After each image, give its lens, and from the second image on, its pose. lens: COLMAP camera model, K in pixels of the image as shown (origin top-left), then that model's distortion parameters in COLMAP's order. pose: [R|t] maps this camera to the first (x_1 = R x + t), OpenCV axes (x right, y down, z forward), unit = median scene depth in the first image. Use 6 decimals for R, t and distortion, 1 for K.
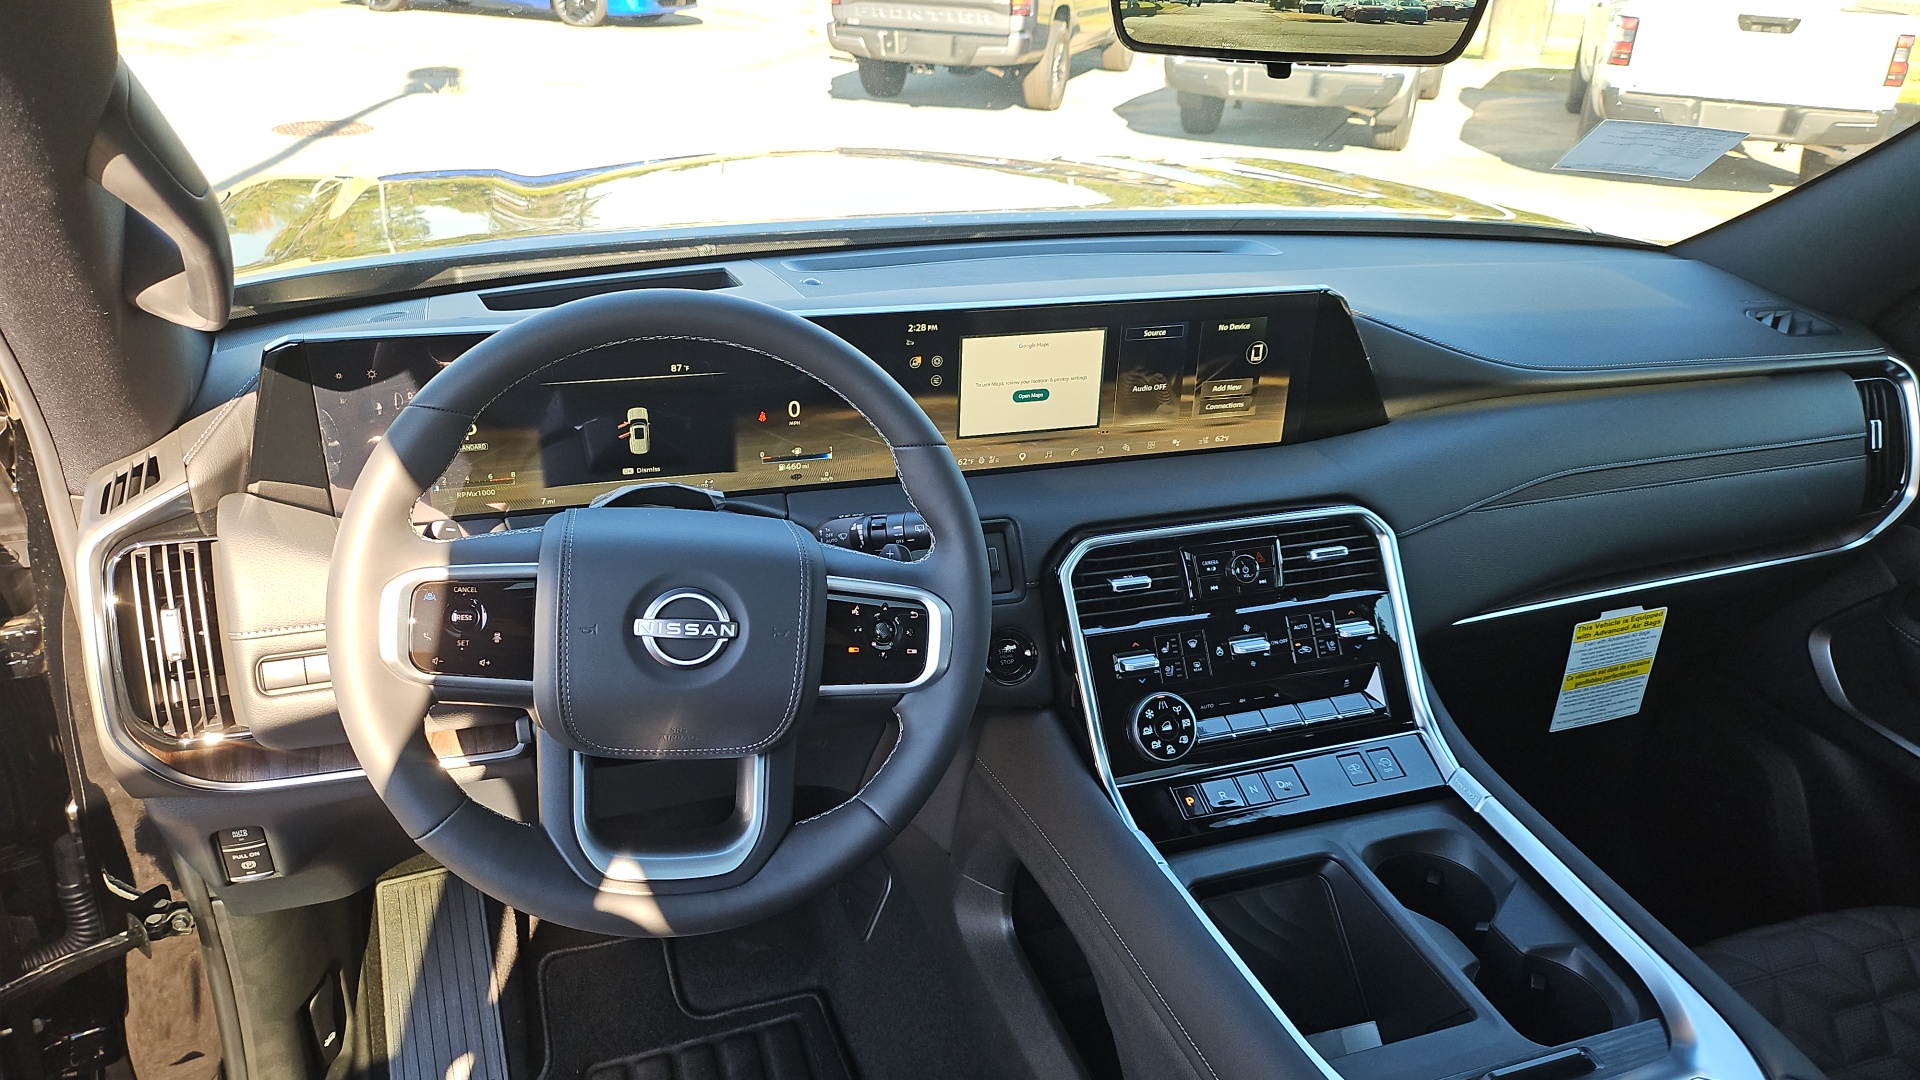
lens RADIAL K [[1335.1, 0, 959.0], [0, 1335.1, 533.9], [0, 0, 1]] dist [0.072518, -0.087477]
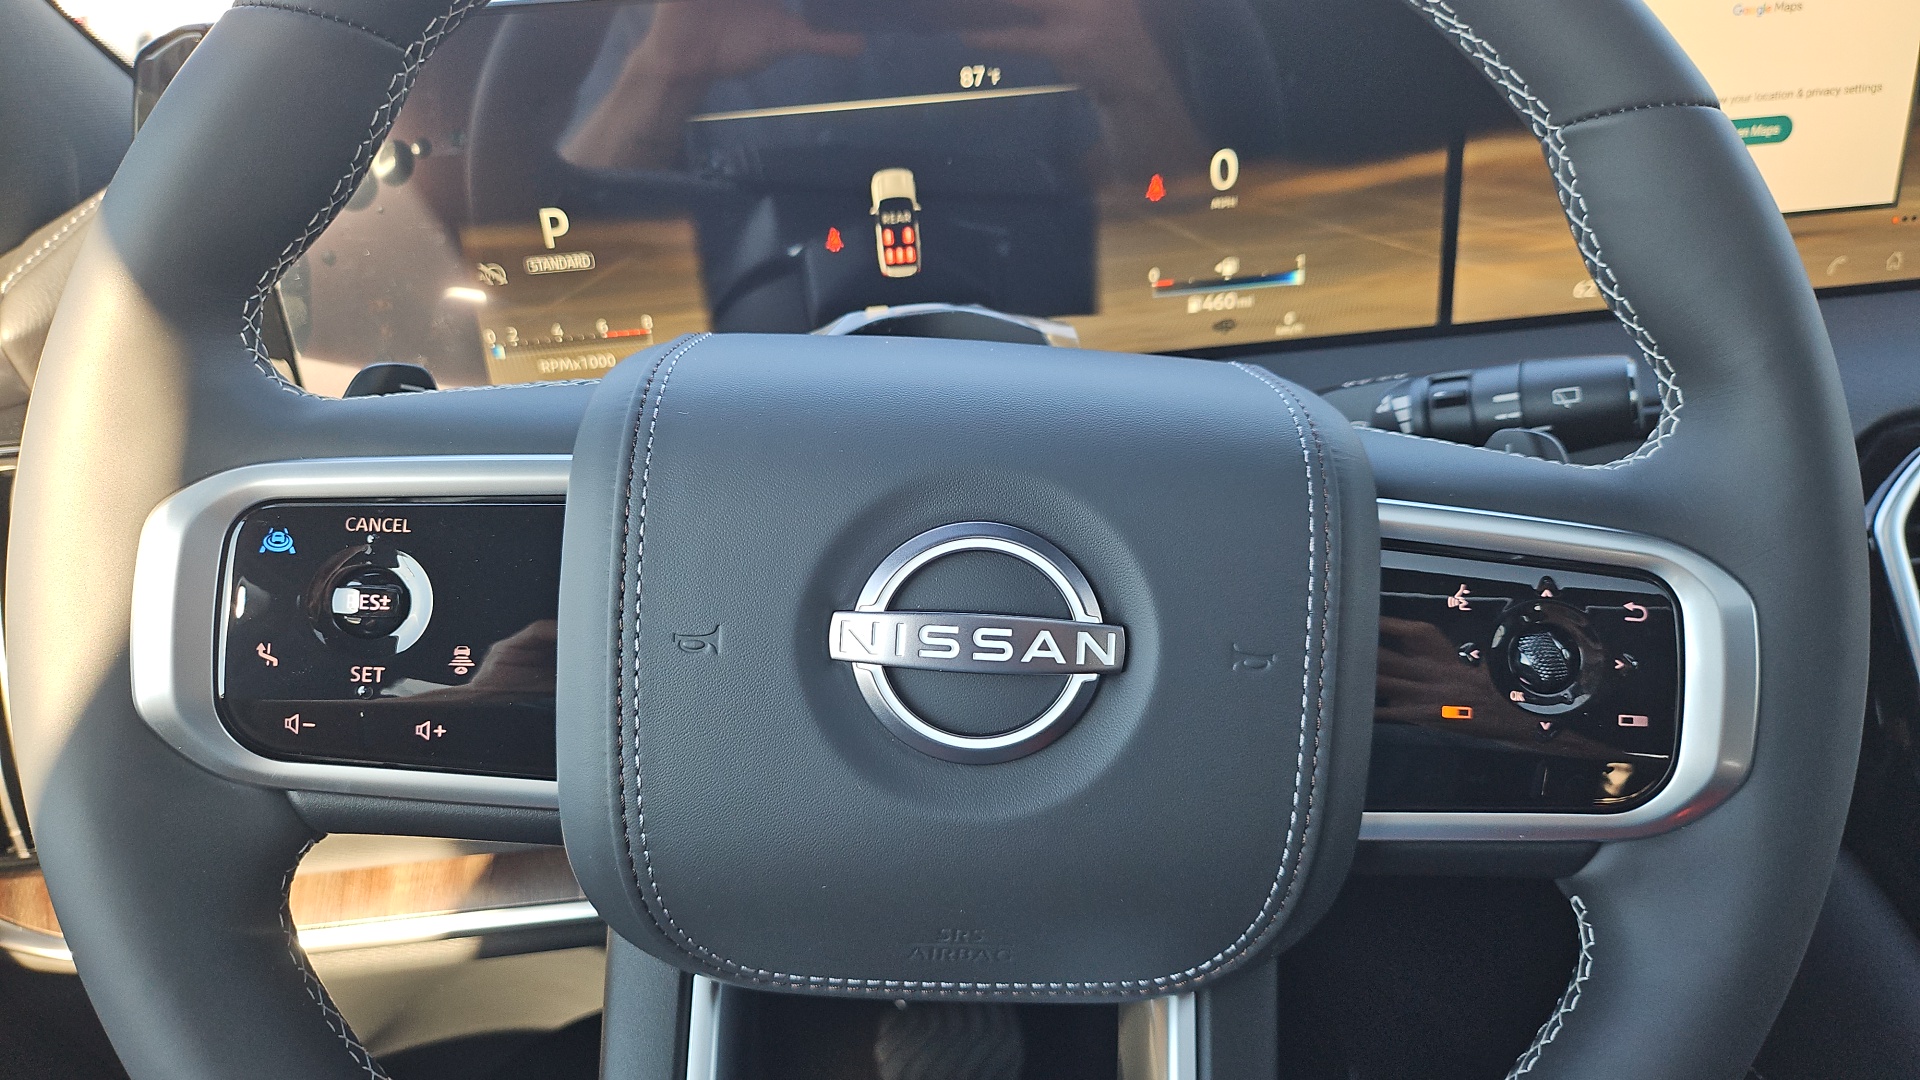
lens RADIAL K [[1335.1, 0, 959.0], [0, 1335.1, 533.9], [0, 0, 1]] dist [0.072518, -0.087477]
pose [[0.969261, -0.008573, -0.245887, -0.116757], [0.004554, 0.999847, -0.016907, 0.045957], [0.245994, 0.015268, 0.969151, 0.627675]]
